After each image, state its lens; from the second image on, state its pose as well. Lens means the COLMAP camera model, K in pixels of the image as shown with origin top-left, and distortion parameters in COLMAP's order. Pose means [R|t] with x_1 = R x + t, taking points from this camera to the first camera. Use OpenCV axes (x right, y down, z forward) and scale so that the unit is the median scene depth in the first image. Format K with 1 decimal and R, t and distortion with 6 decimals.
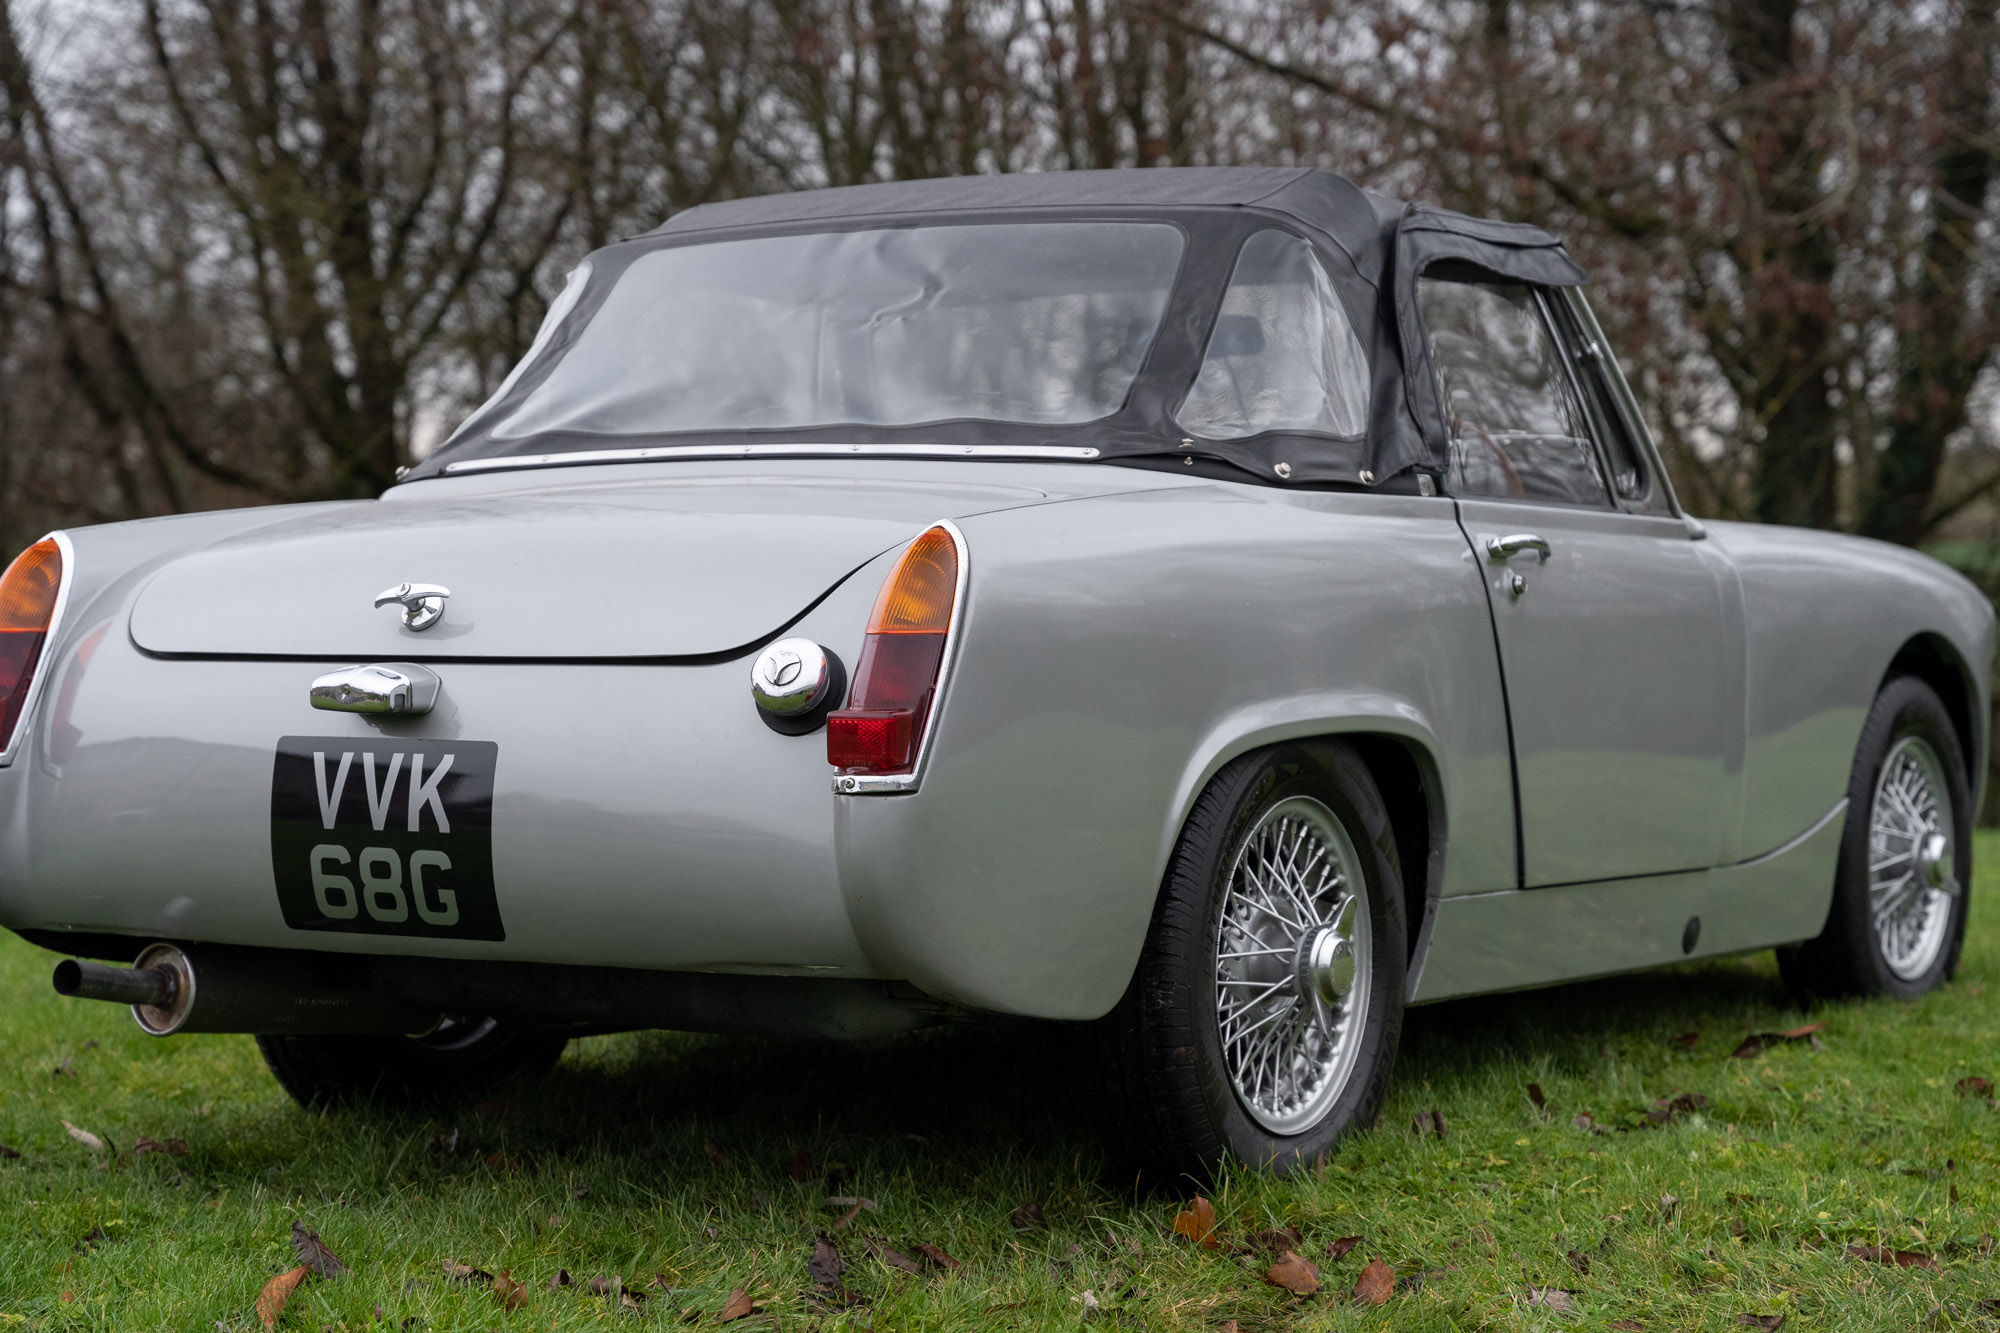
lens RADIAL K [[3946.1, 0, 1003.3], [0, 3946.1, 652.9], [0, 0, 1]] dist [0.054722, 0.000000]
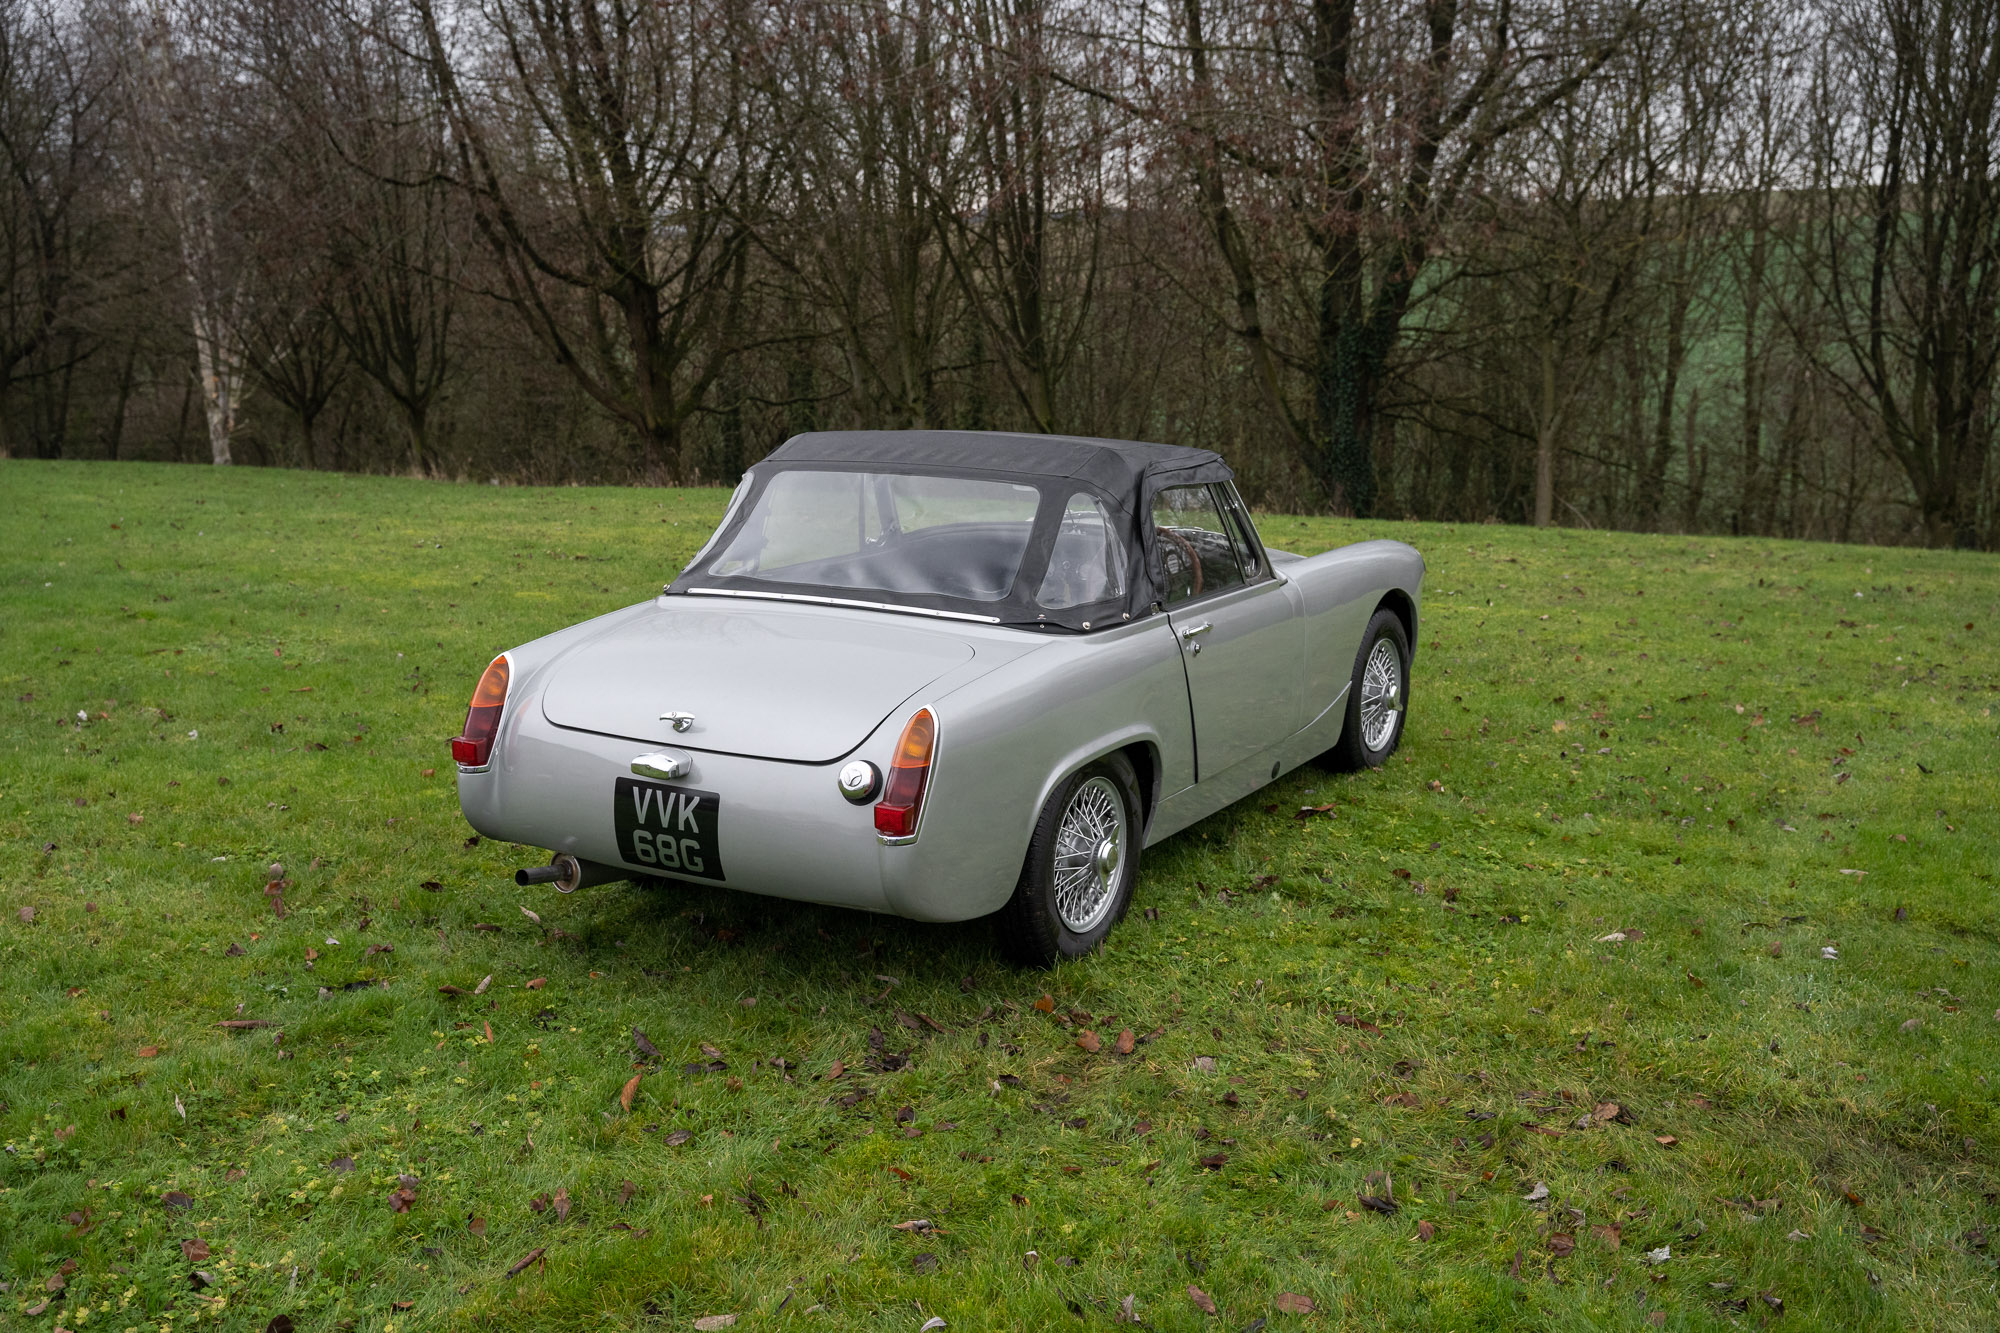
lens RADIAL K [[1938.0, 0, 990.6], [0, 1938.0, 661.5], [0, 0, 1]] dist [0.006534, 0.000000]
pose [[0.999766, -0.004929, 0.021045, -0.002757], [0.001070, 0.983746, 0.179565, -0.229211], [-0.021588, -0.179501, 0.983521, -0.024054]]
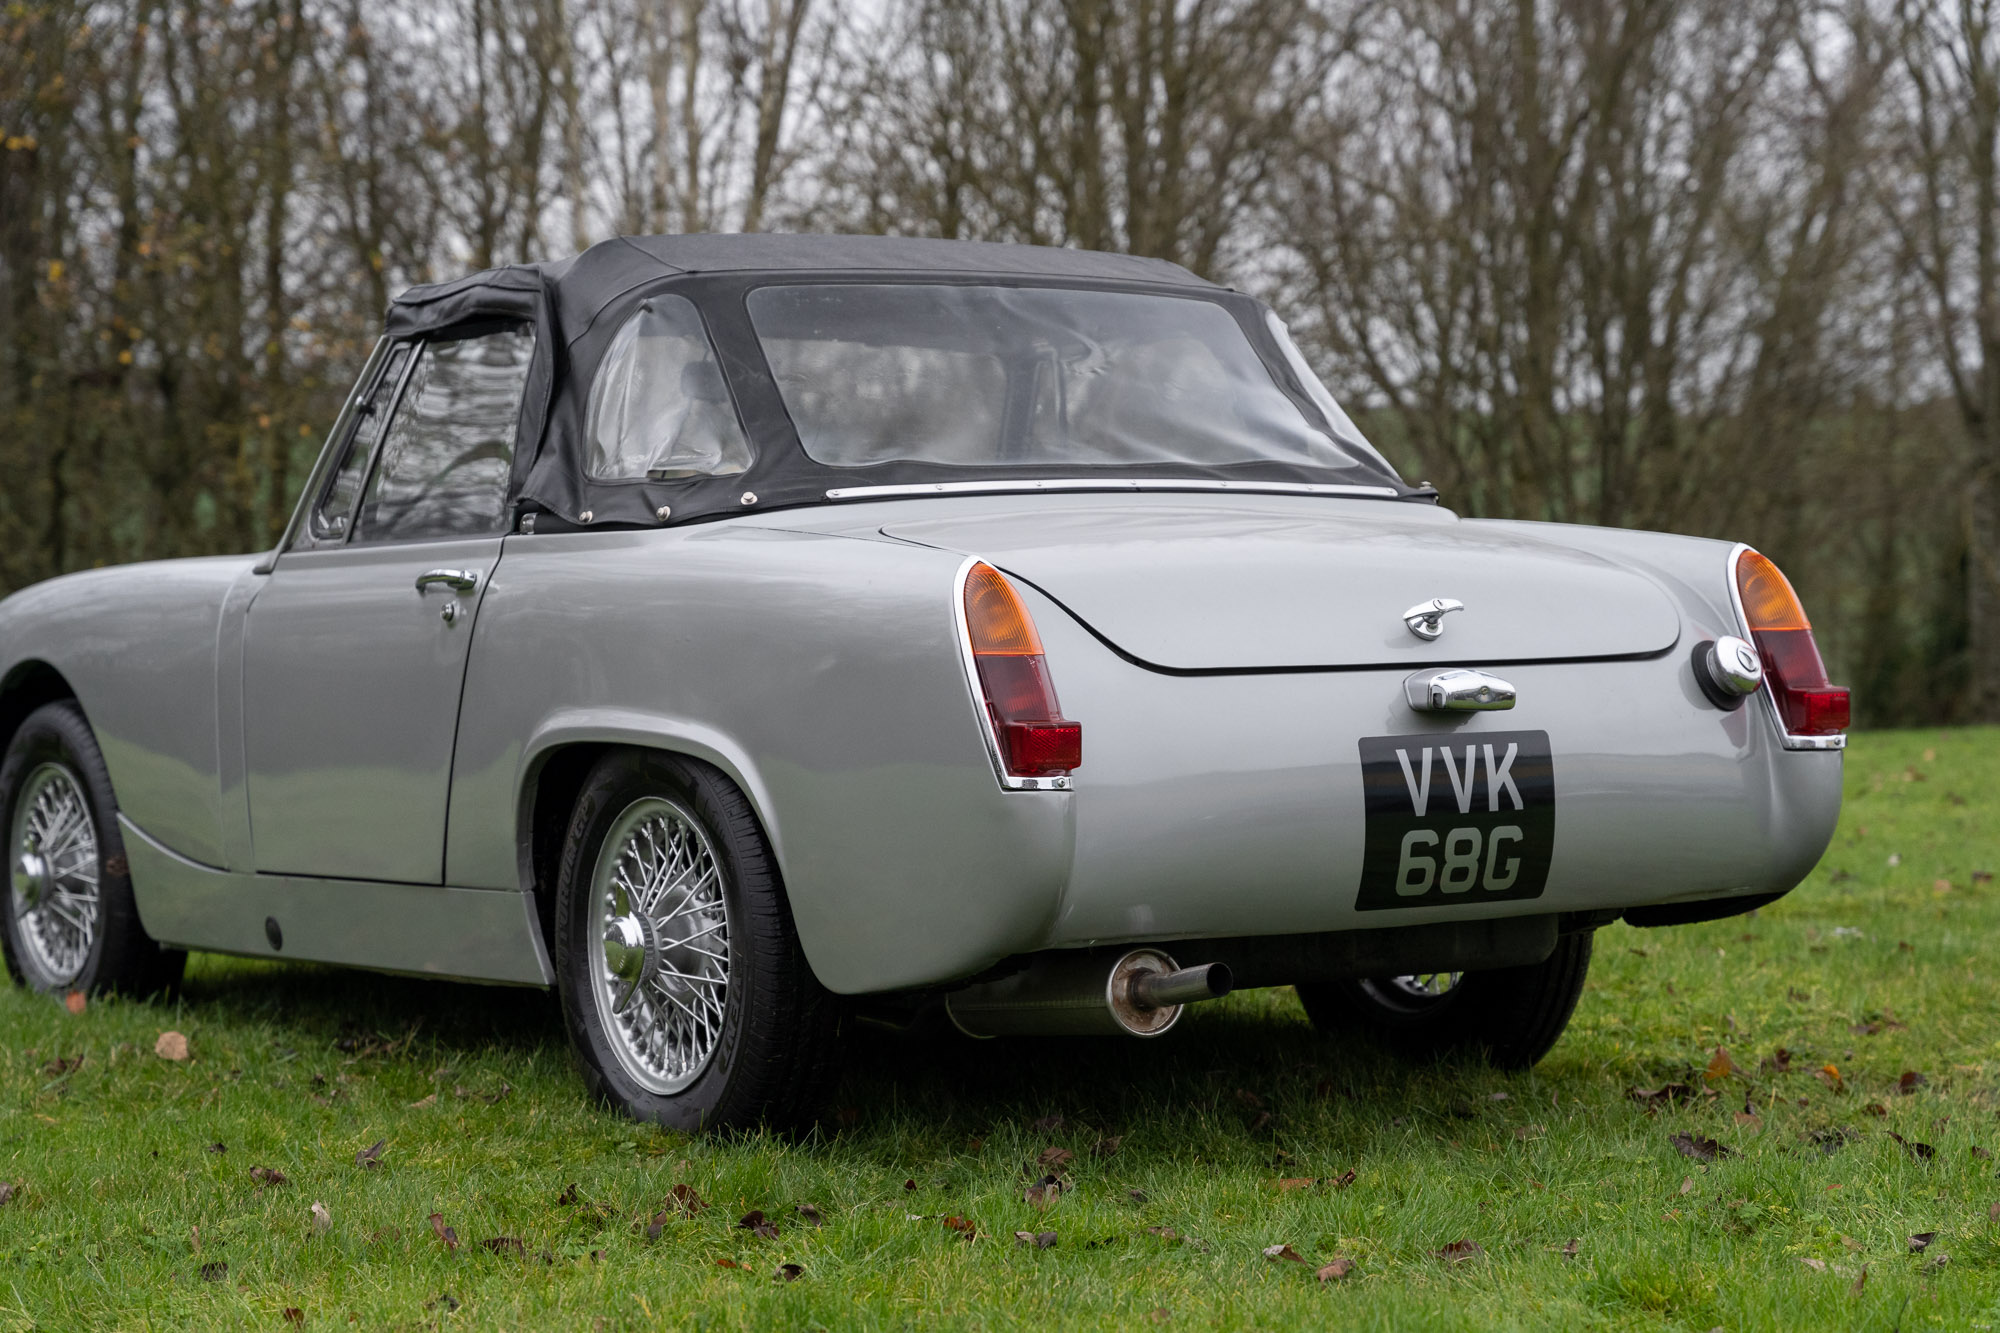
lens RADIAL K [[3946.1, 0, 993.9], [0, 3946.1, 668.3], [0, 0, 1]] dist [0.054722, 0.000000]
pose [[0.417704, -0.022961, 0.908293, -1.235881], [0.032324, 0.999423, 0.010400, -0.013213], [-0.908008, 0.025015, 0.418205, 0.632731]]
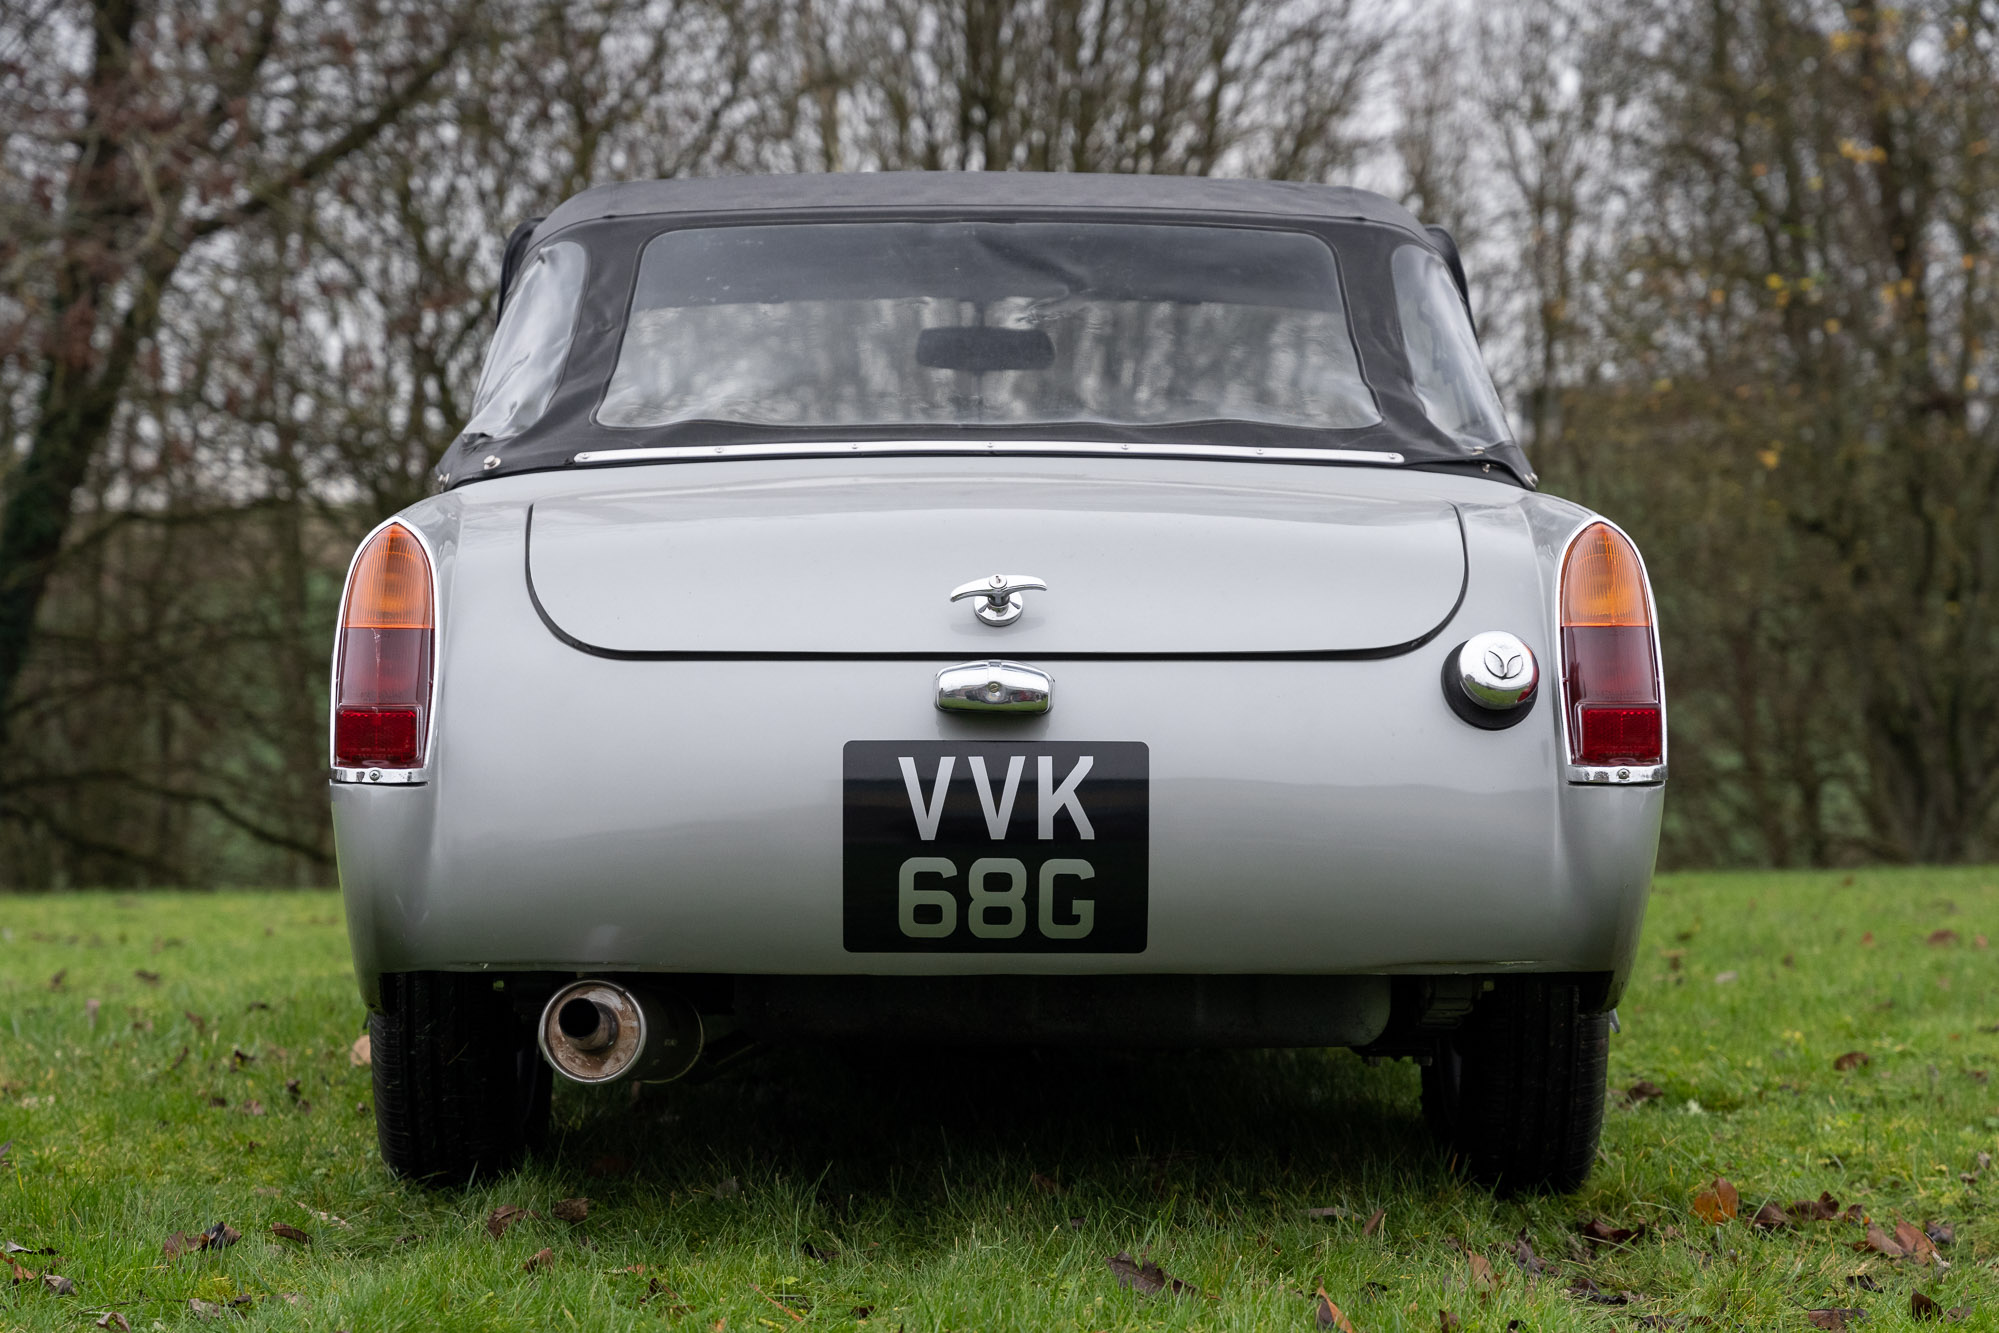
lens RADIAL K [[3944.2, 0, 1002.5], [0, 3944.2, 670.6], [0, 0, 1]] dist [0.054722, 0.000000]
pose [[0.841200, 0.000119, 0.540723, -0.649191], [0.005910, 0.999938, -0.009413, 0.013559], [-0.540691, 0.011114, 0.841148, 0.213250]]
